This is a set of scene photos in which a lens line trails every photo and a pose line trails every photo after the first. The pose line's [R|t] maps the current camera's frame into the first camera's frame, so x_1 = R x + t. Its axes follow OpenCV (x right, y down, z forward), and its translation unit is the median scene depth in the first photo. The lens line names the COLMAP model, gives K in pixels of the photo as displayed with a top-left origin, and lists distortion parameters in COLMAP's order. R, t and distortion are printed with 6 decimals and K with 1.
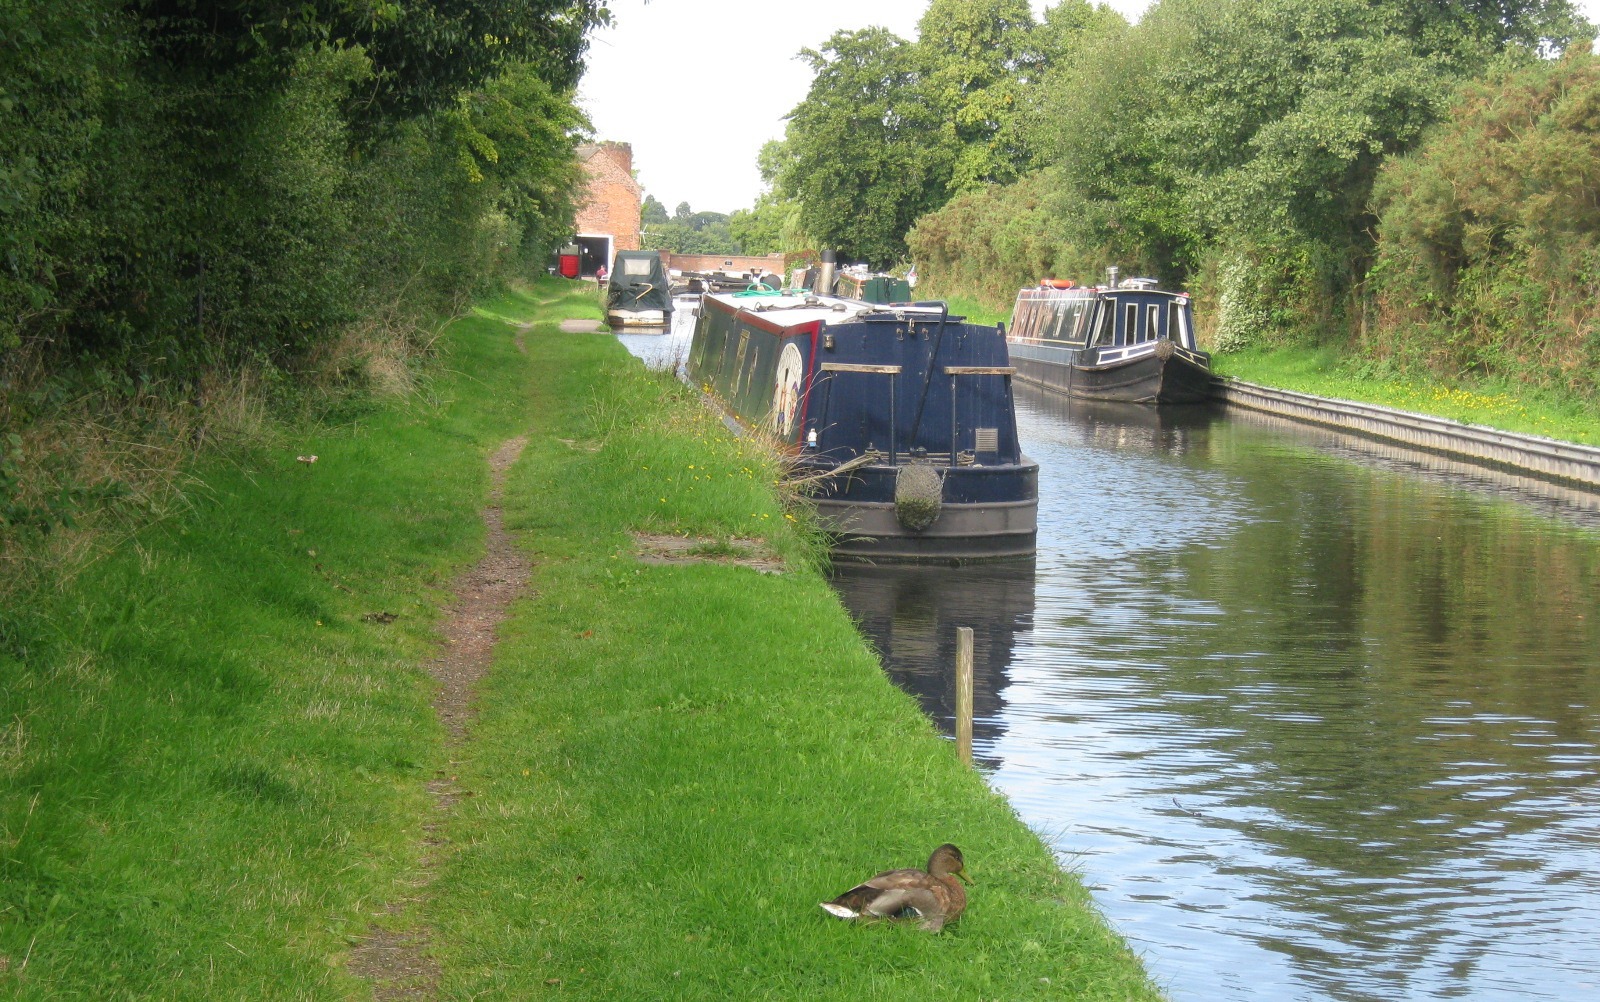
lens RADIAL K [[4073.9, 0, 800.5], [0, 4073.9, 502.1], [0, 0, 1]] dist [0.128594, 0.000000]
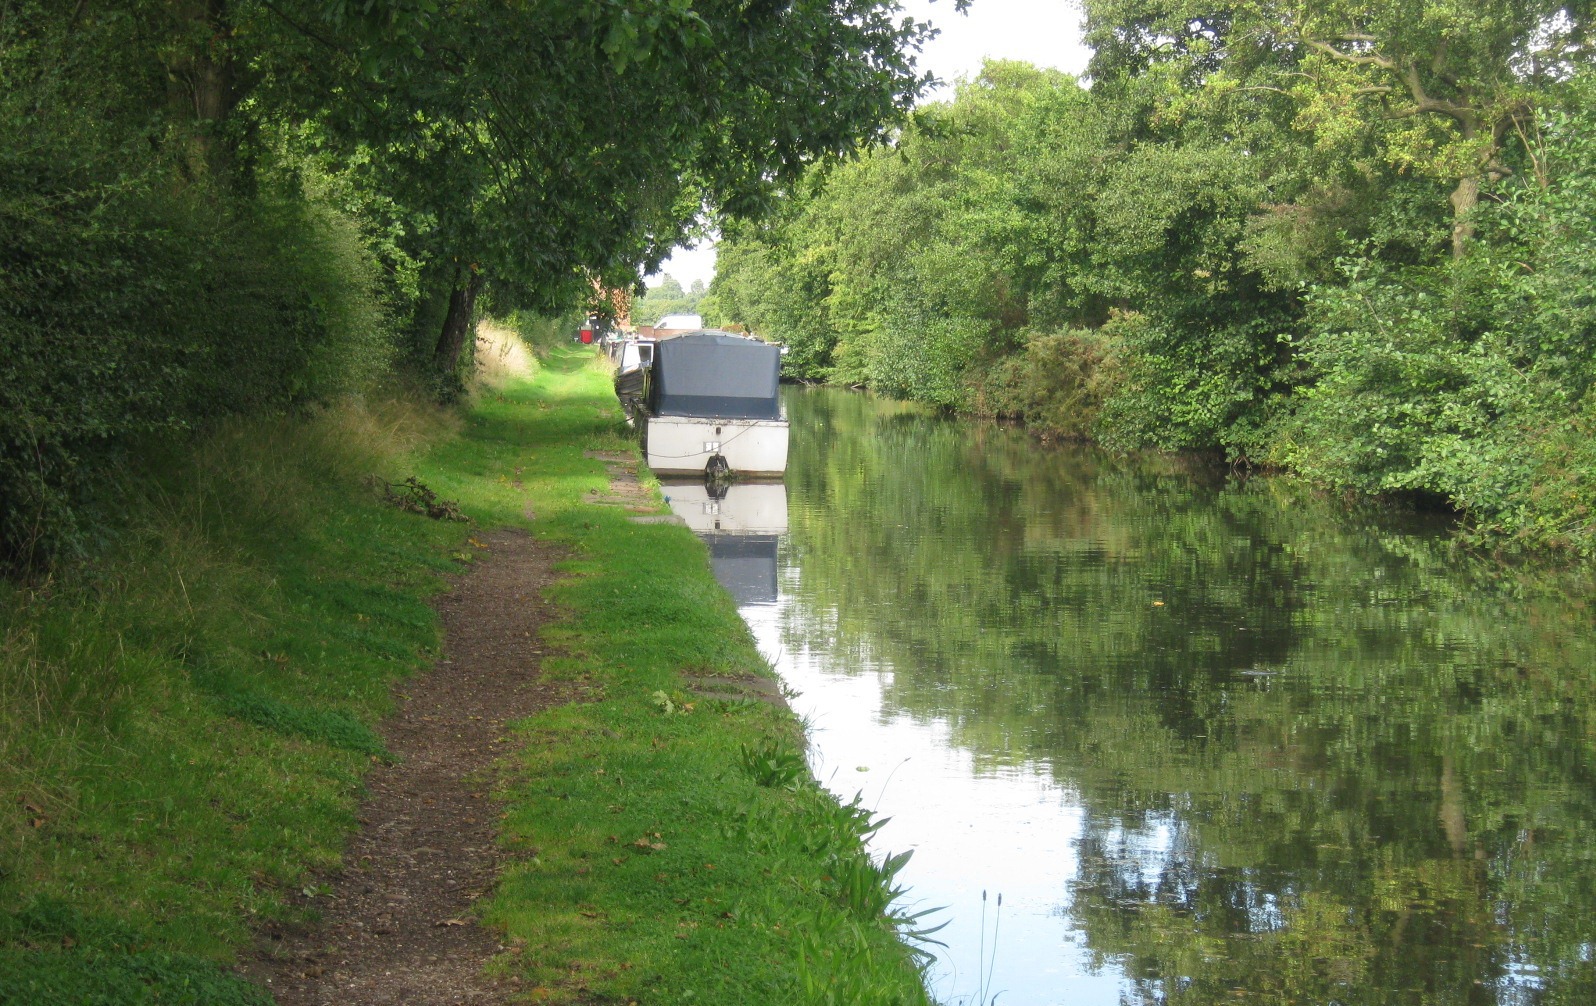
lens RADIAL K [[4063.7, 0, 798.6], [0, 4063.7, 503.7], [0, 0, 1]] dist [0.128594, 0.000000]
pose [[0.999837, -0.016473, -0.007442, 0.046934], [0.016347, 0.999728, -0.016659, 0.045082], [0.007715, 0.016534, 0.999834, -0.754232]]
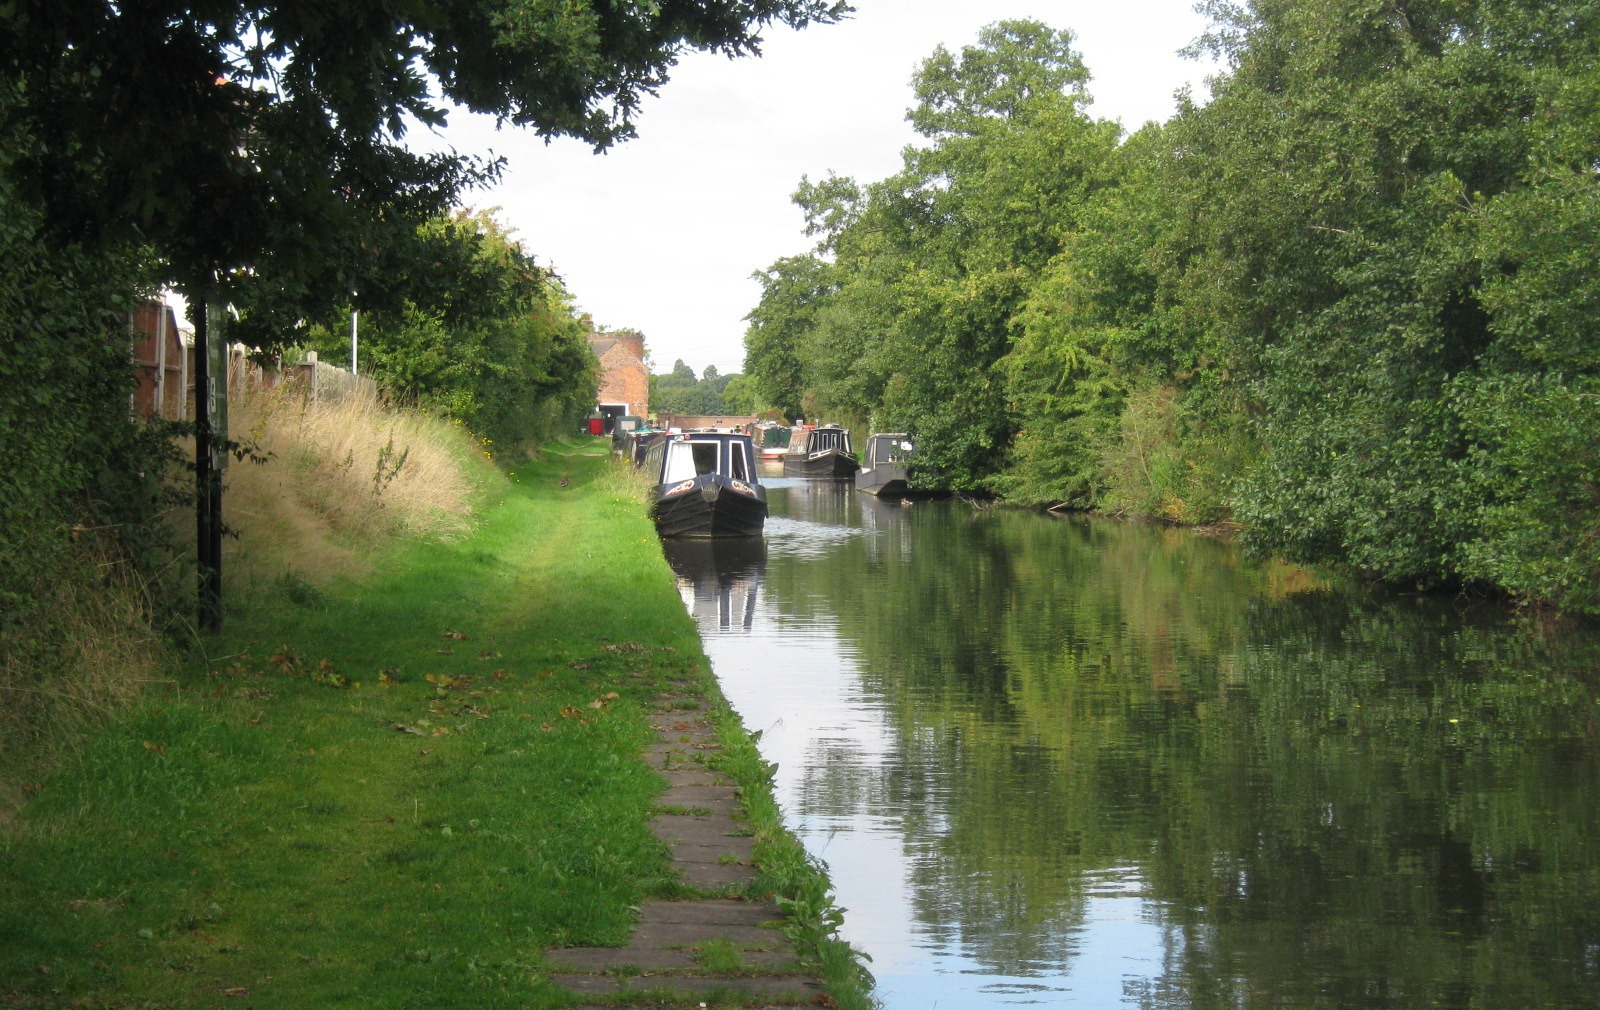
lens RADIAL K [[4073.9, 0, 799.9], [0, 4073.9, 502.8], [0, 0, 1]] dist [0.128594, 0.000000]
pose [[0.999609, -0.026360, -0.009294, 0.027731], [0.025984, 0.998919, -0.038536, 0.025871], [0.010300, 0.038279, 0.999214, -0.429046]]
